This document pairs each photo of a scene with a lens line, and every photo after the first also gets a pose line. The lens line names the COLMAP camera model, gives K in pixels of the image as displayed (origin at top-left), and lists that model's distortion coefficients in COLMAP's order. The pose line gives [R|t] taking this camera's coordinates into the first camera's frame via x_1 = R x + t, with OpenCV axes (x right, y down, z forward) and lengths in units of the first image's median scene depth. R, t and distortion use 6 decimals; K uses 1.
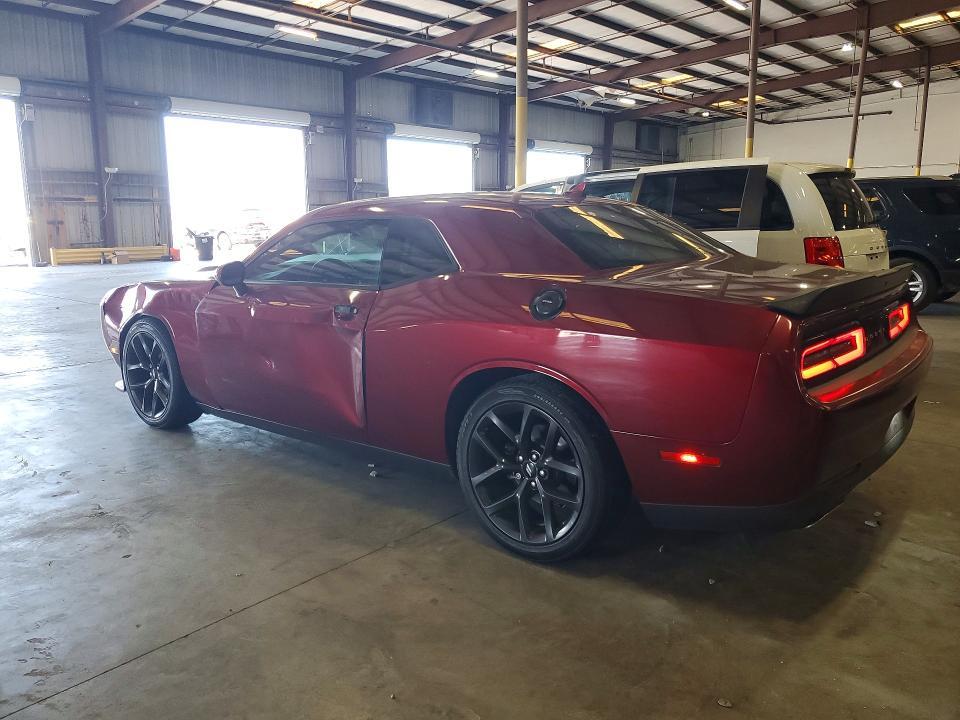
lens RADIAL K [[763.0, 0, 480.0], [0, 763.0, 360.0], [0, 0, 1]] dist [0.008989, 0.004355]
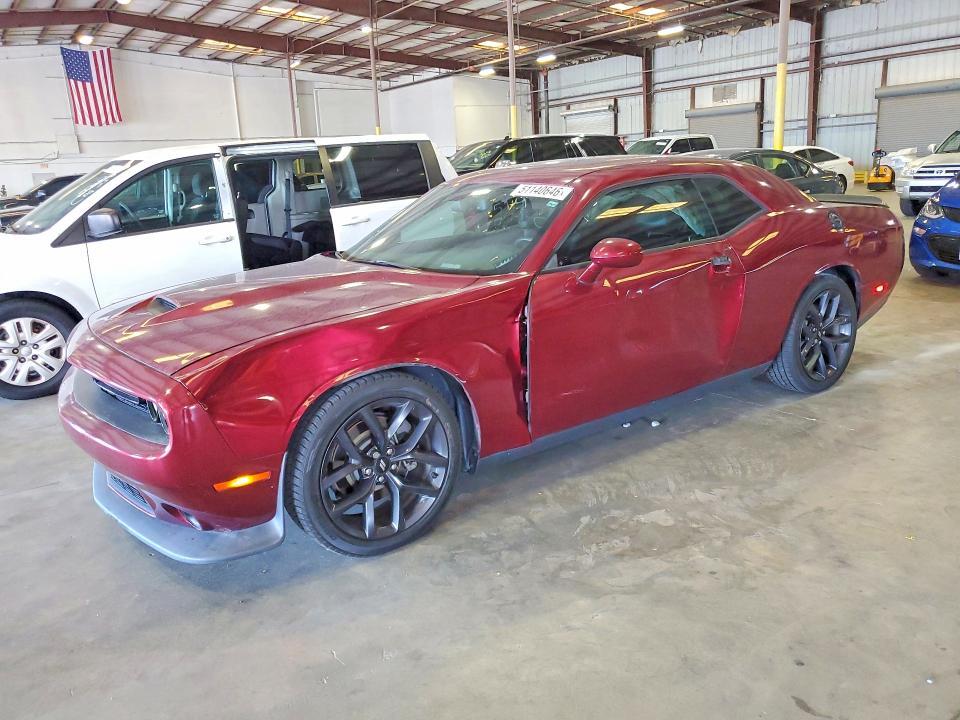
lens RADIAL K [[763.0, 0, 480.0], [0, 763.0, 360.0], [0, 0, 1]] dist [0.008989, 0.004355]
pose [[0.267926, -0.256661, 0.928623, -1.407526], [0.249378, 0.949489, 0.190477, -0.232607], [-0.930605, 0.180545, 0.318398, 1.074685]]
